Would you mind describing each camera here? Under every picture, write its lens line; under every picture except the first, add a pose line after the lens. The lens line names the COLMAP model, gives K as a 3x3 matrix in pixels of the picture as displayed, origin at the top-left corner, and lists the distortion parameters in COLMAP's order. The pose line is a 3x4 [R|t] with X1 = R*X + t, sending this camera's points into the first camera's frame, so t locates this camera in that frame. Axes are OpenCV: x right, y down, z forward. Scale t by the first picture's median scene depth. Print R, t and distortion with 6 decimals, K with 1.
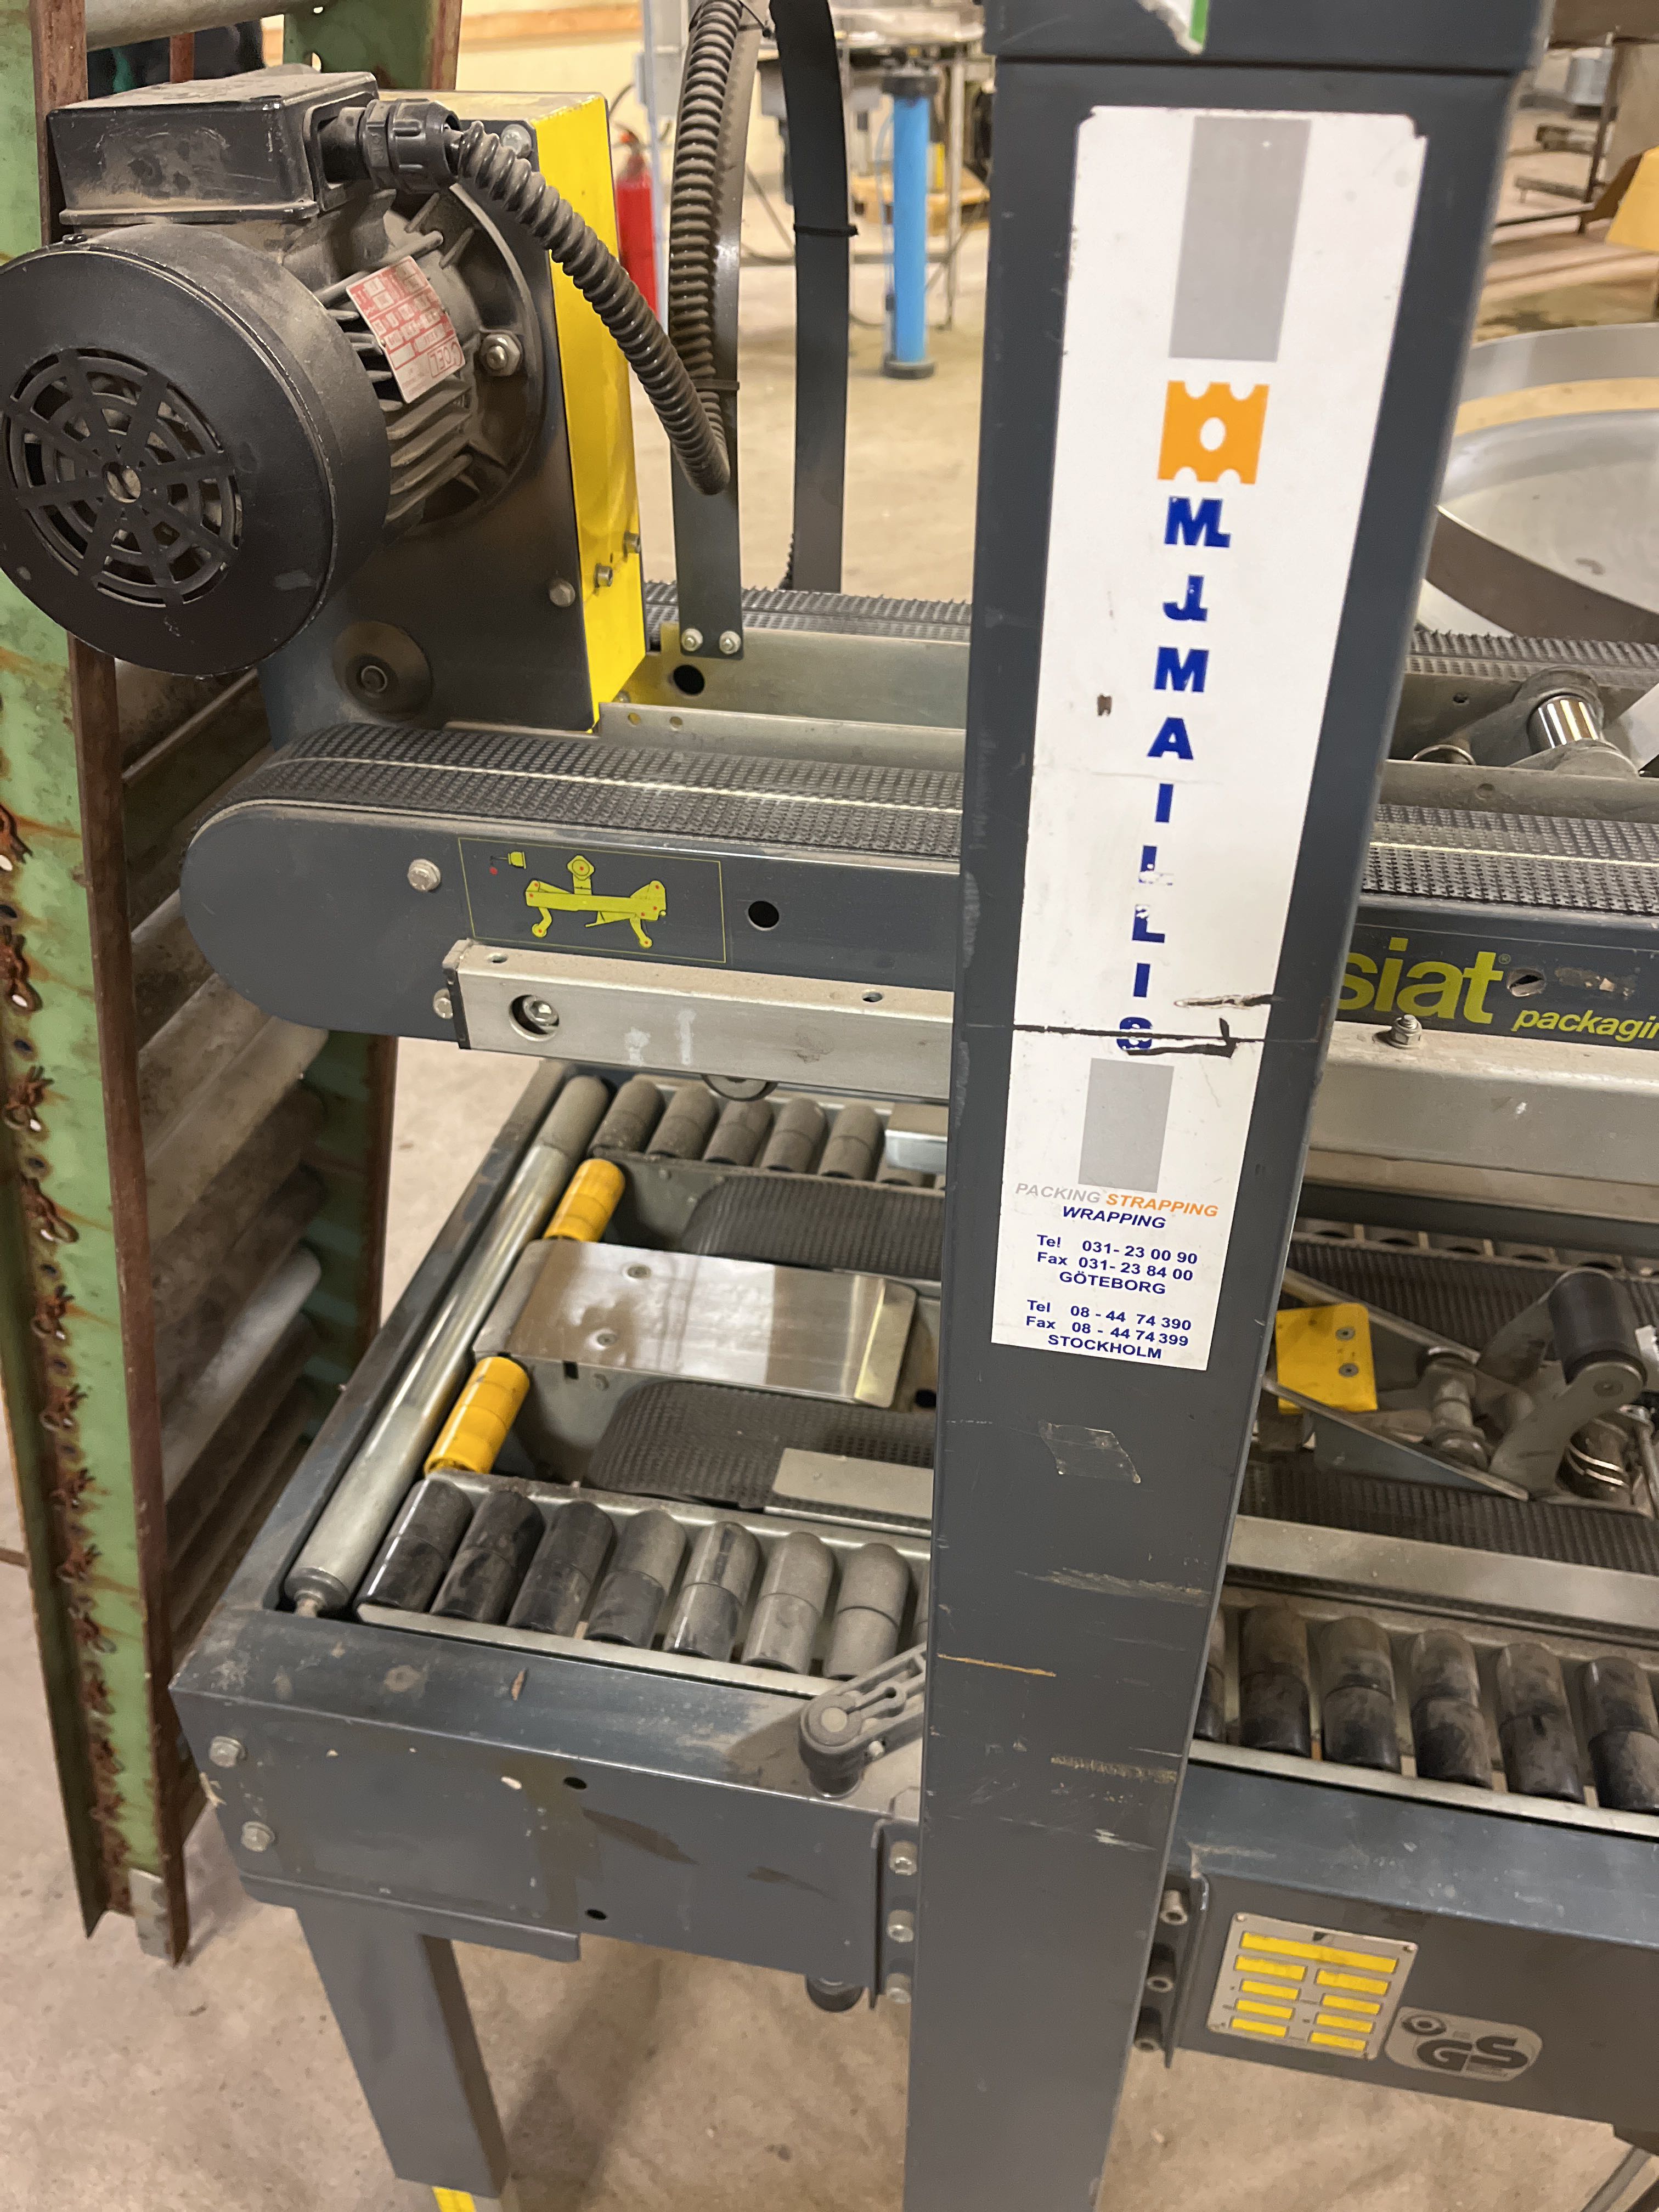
lens RADIAL K [[1682.7, 0, 824.6], [0, 1682.7, 1096.0], [0, 0, 1]] dist [0.075200, -0.113581]
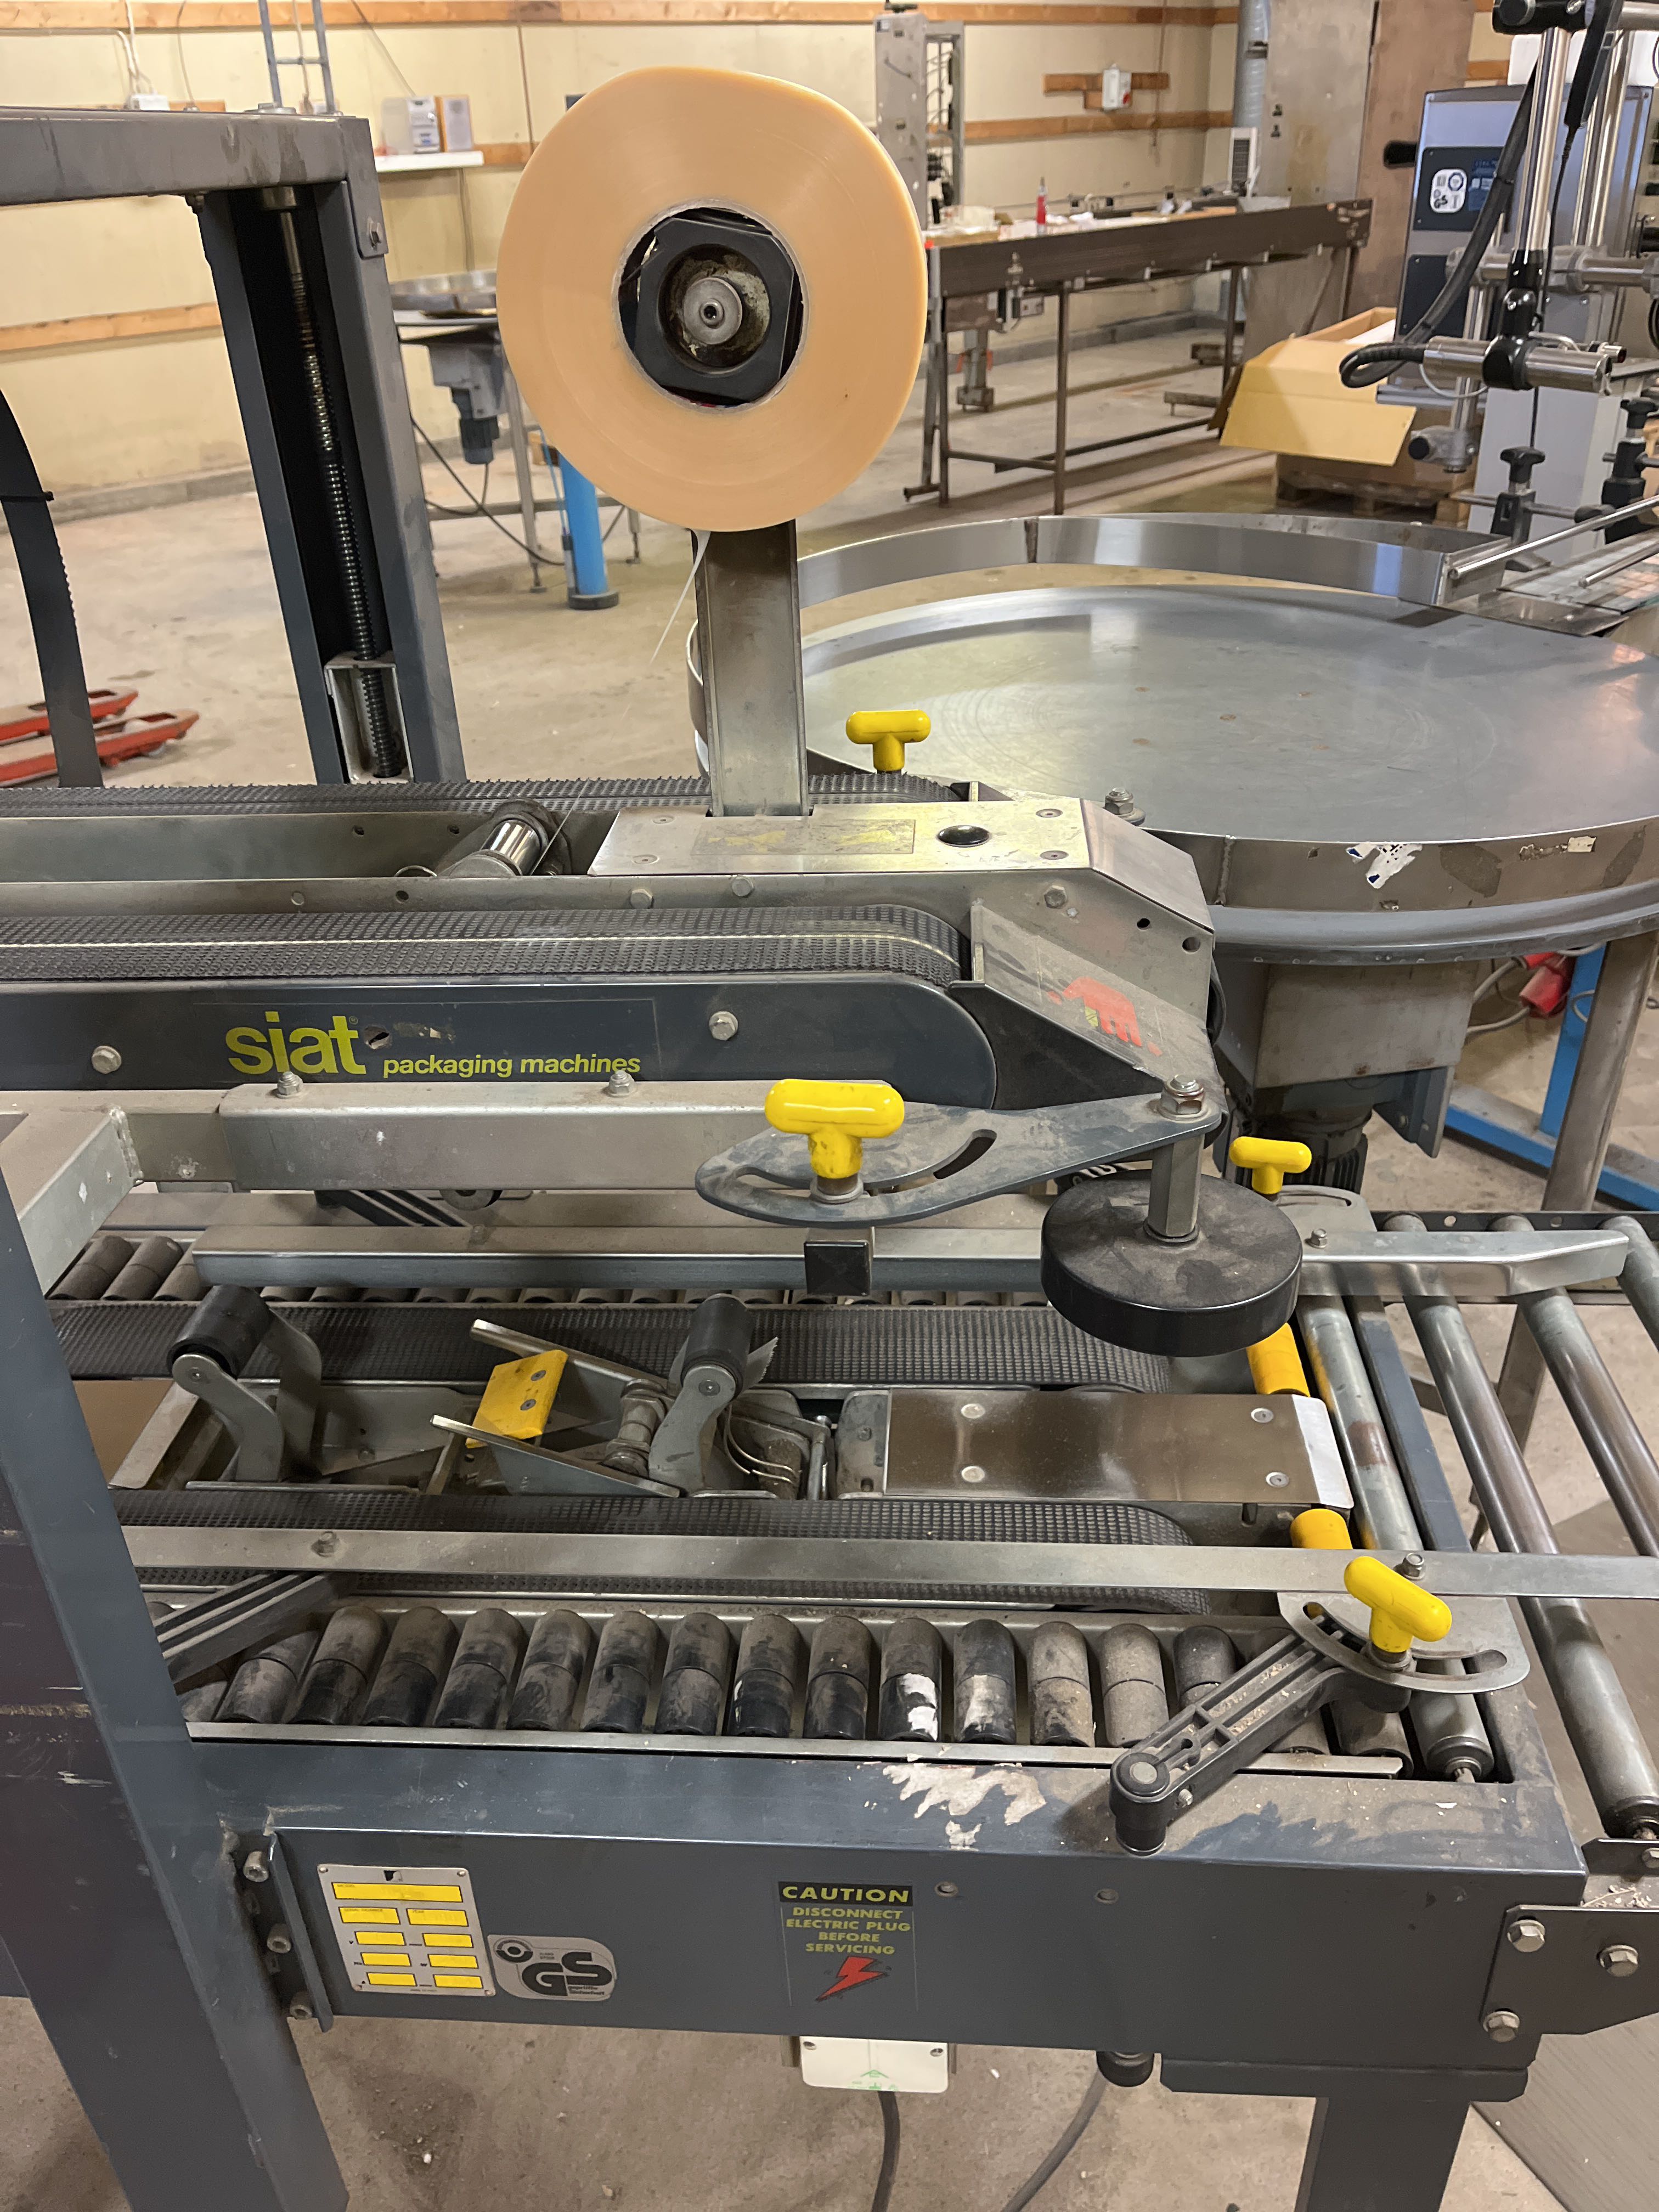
lens RADIAL K [[1682.7, 0, 823.1], [0, 1682.7, 1111.9], [0, 0, 1]] dist [0.075200, -0.113581]
pose [[0.992145, -0.094130, 0.082387, 0.523515], [0.102587, 0.989138, -0.105274, 0.128157], [-0.071583, 0.112899, 0.991025, -0.223533]]
